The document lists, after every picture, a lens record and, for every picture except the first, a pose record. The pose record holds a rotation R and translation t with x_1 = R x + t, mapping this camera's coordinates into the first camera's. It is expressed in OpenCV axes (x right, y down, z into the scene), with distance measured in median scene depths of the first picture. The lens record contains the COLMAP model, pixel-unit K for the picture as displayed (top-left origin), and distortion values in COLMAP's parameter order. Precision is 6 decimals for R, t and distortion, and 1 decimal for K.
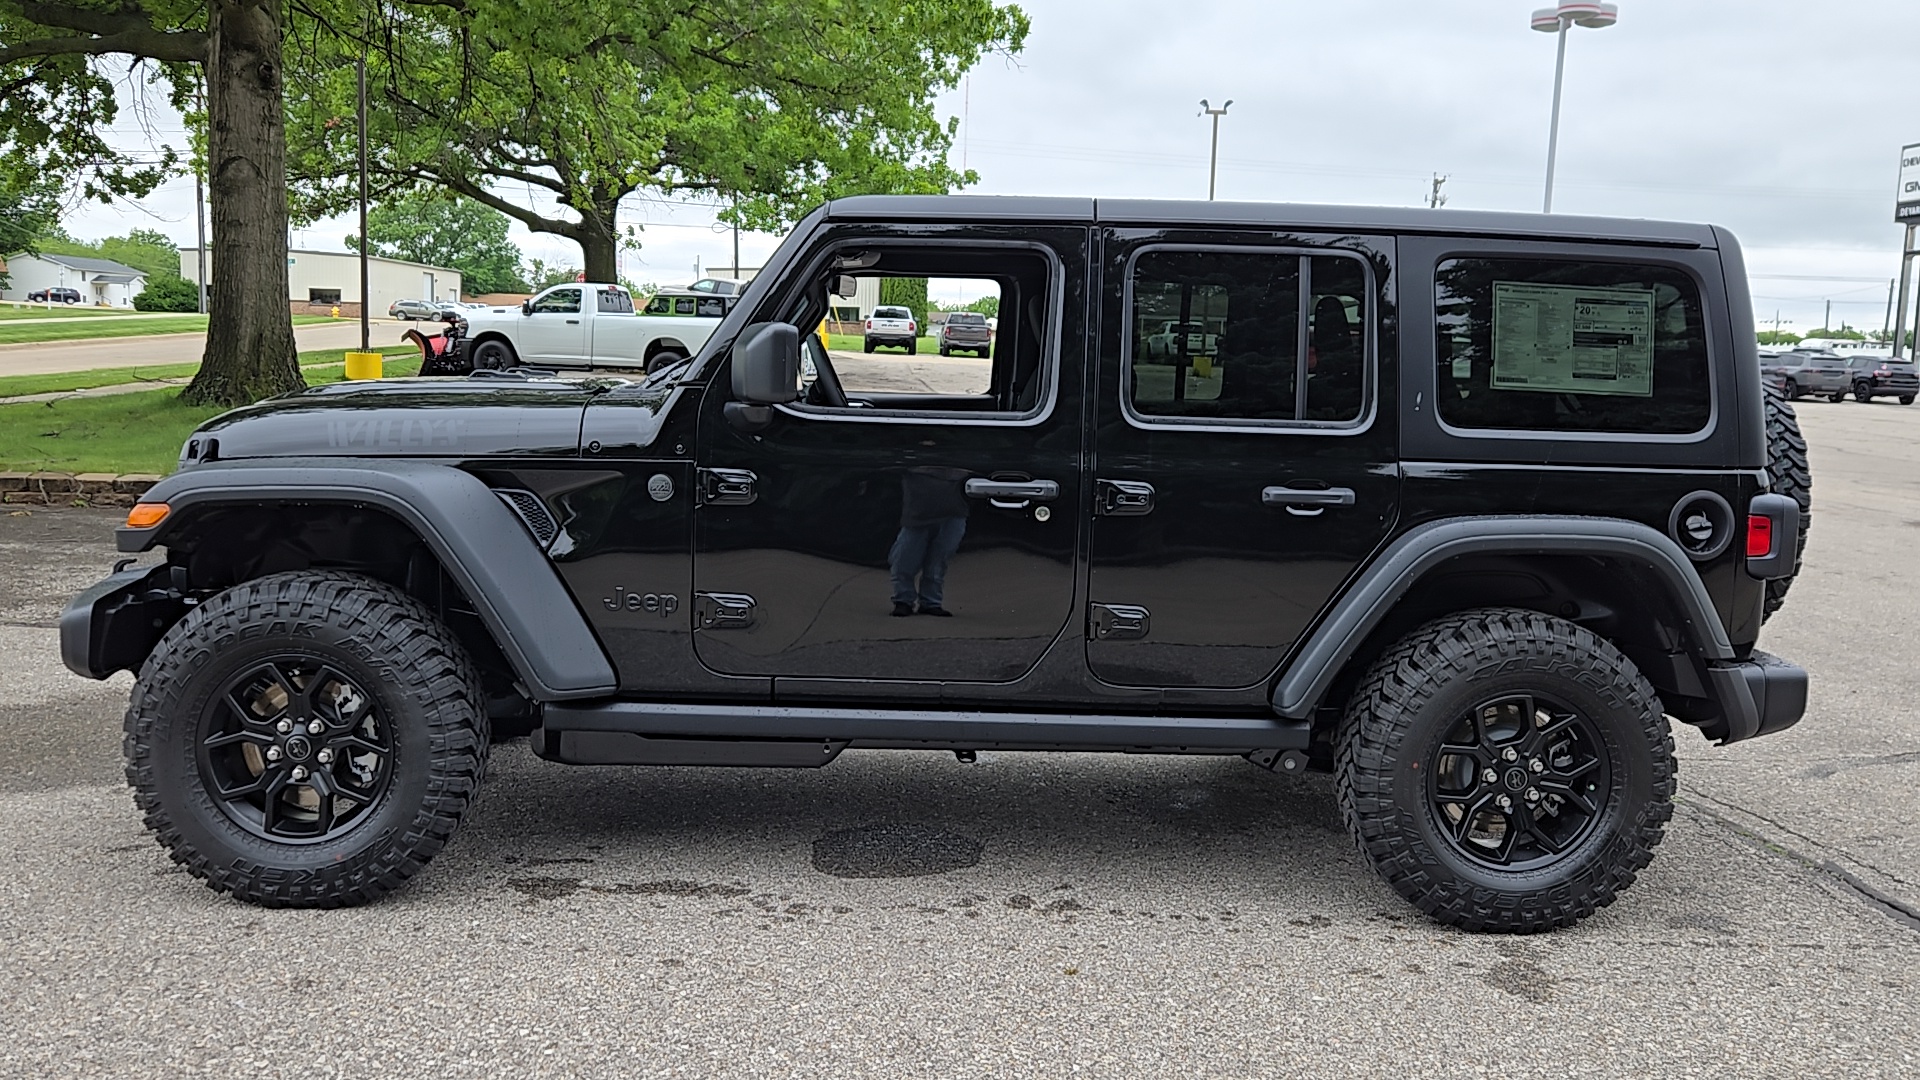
lens RADIAL K [[1604.5, 0, 950.0], [0, 1604.5, 529.0], [0, 0, 1]] dist [0.015955, 0.000456]
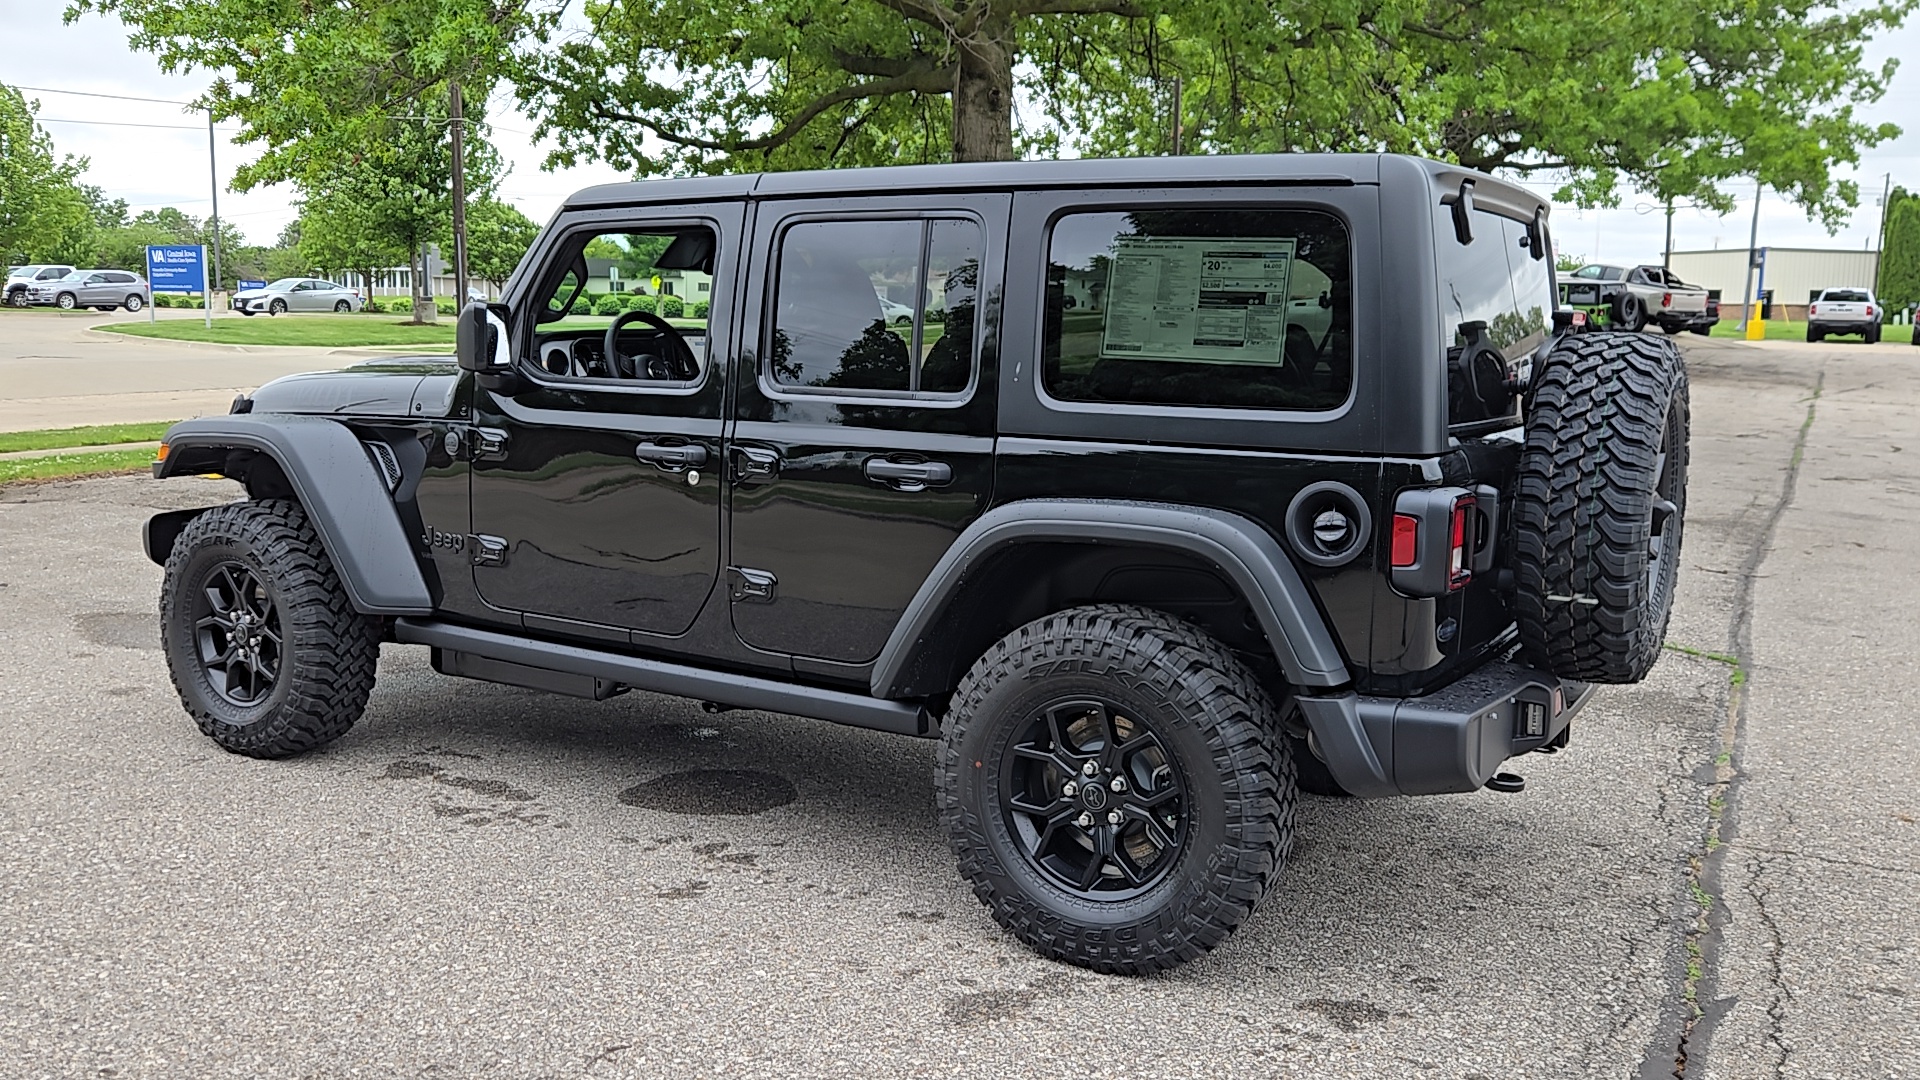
lens RADIAL K [[1604.5, 0, 950.0], [0, 1604.5, 529.0], [0, 0, 1]] dist [0.015955, 0.000456]
pose [[0.828492, 0.055199, -0.557274, 0.763138], [-0.053569, 0.998379, 0.019249, -0.005068], [0.557433, 0.013905, 0.830106, 0.214484]]
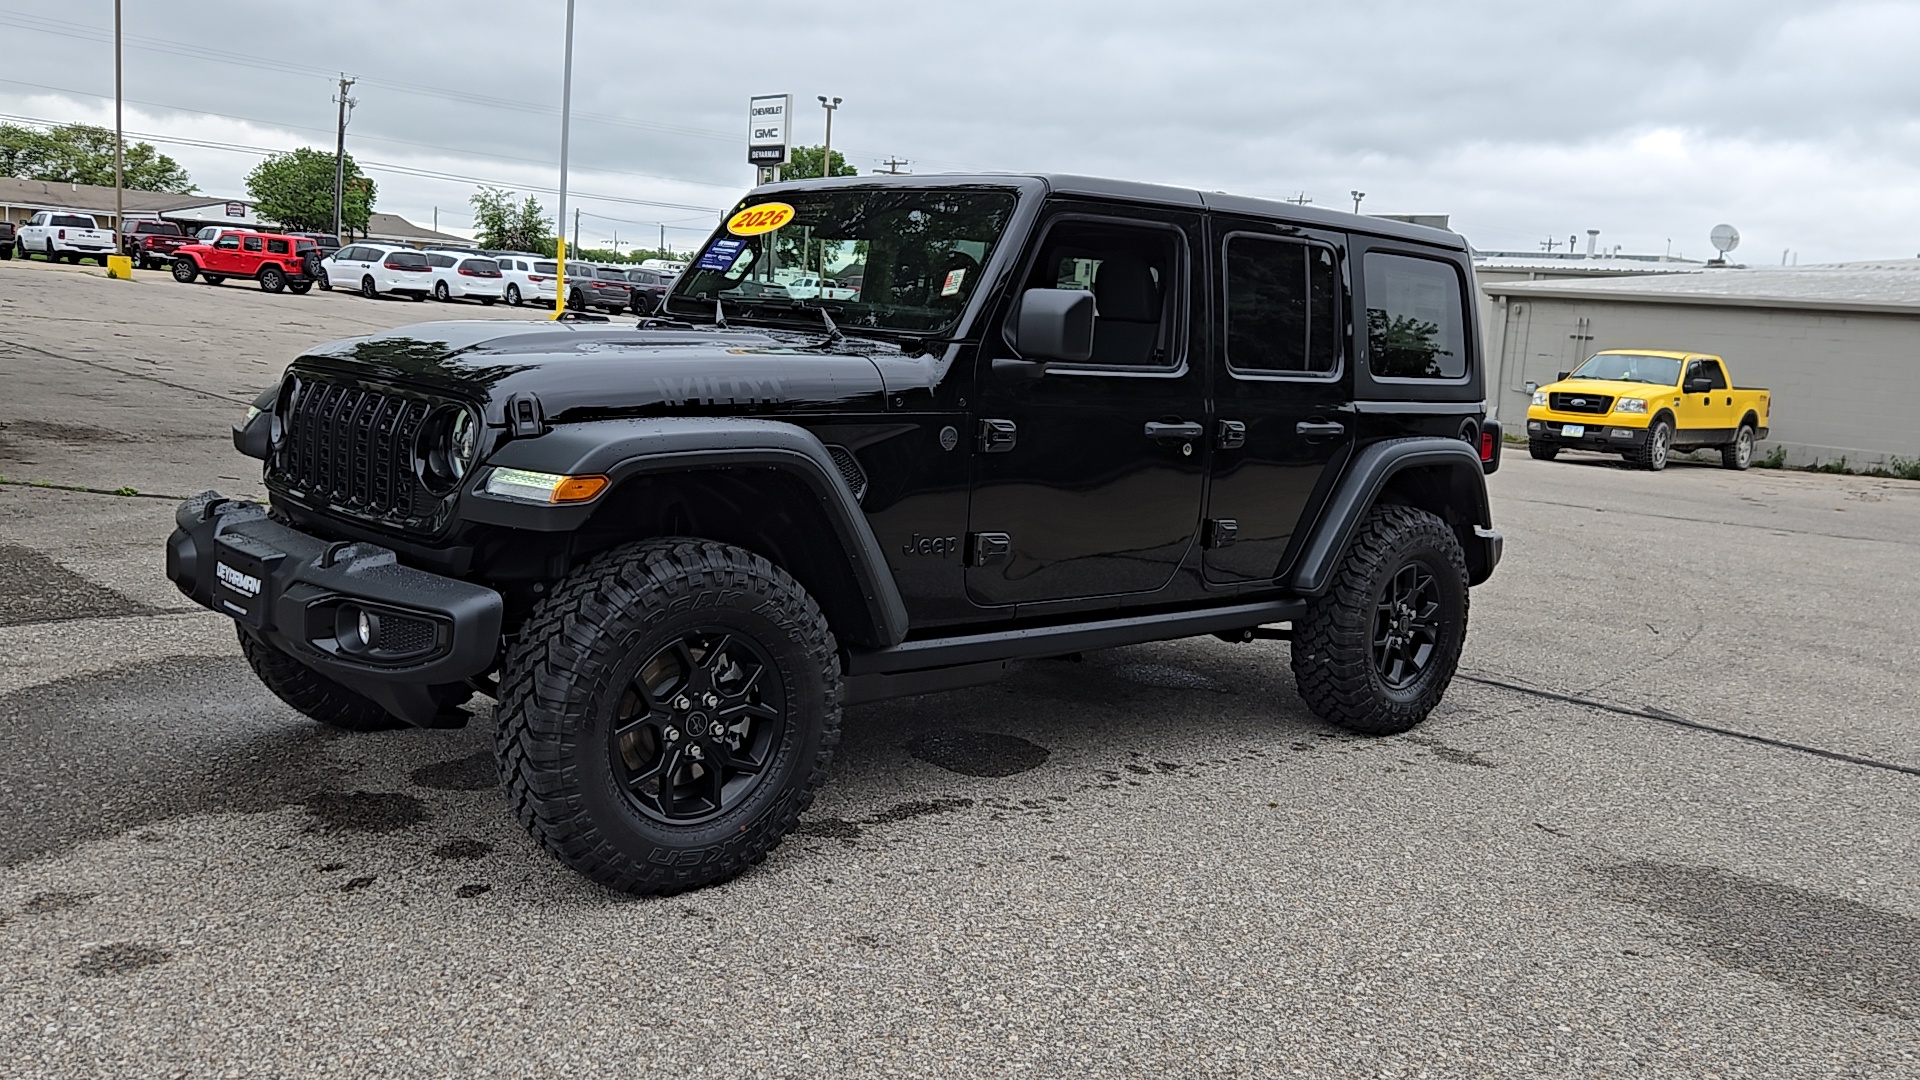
lens RADIAL K [[1604.5, 0, 950.0], [0, 1604.5, 529.0], [0, 0, 1]] dist [0.015955, 0.000456]
pose [[0.768219, -0.068325, 0.636531, -0.841682], [0.031716, 0.997129, 0.068754, -0.037798], [-0.639401, -0.032630, 0.768181, 0.167665]]
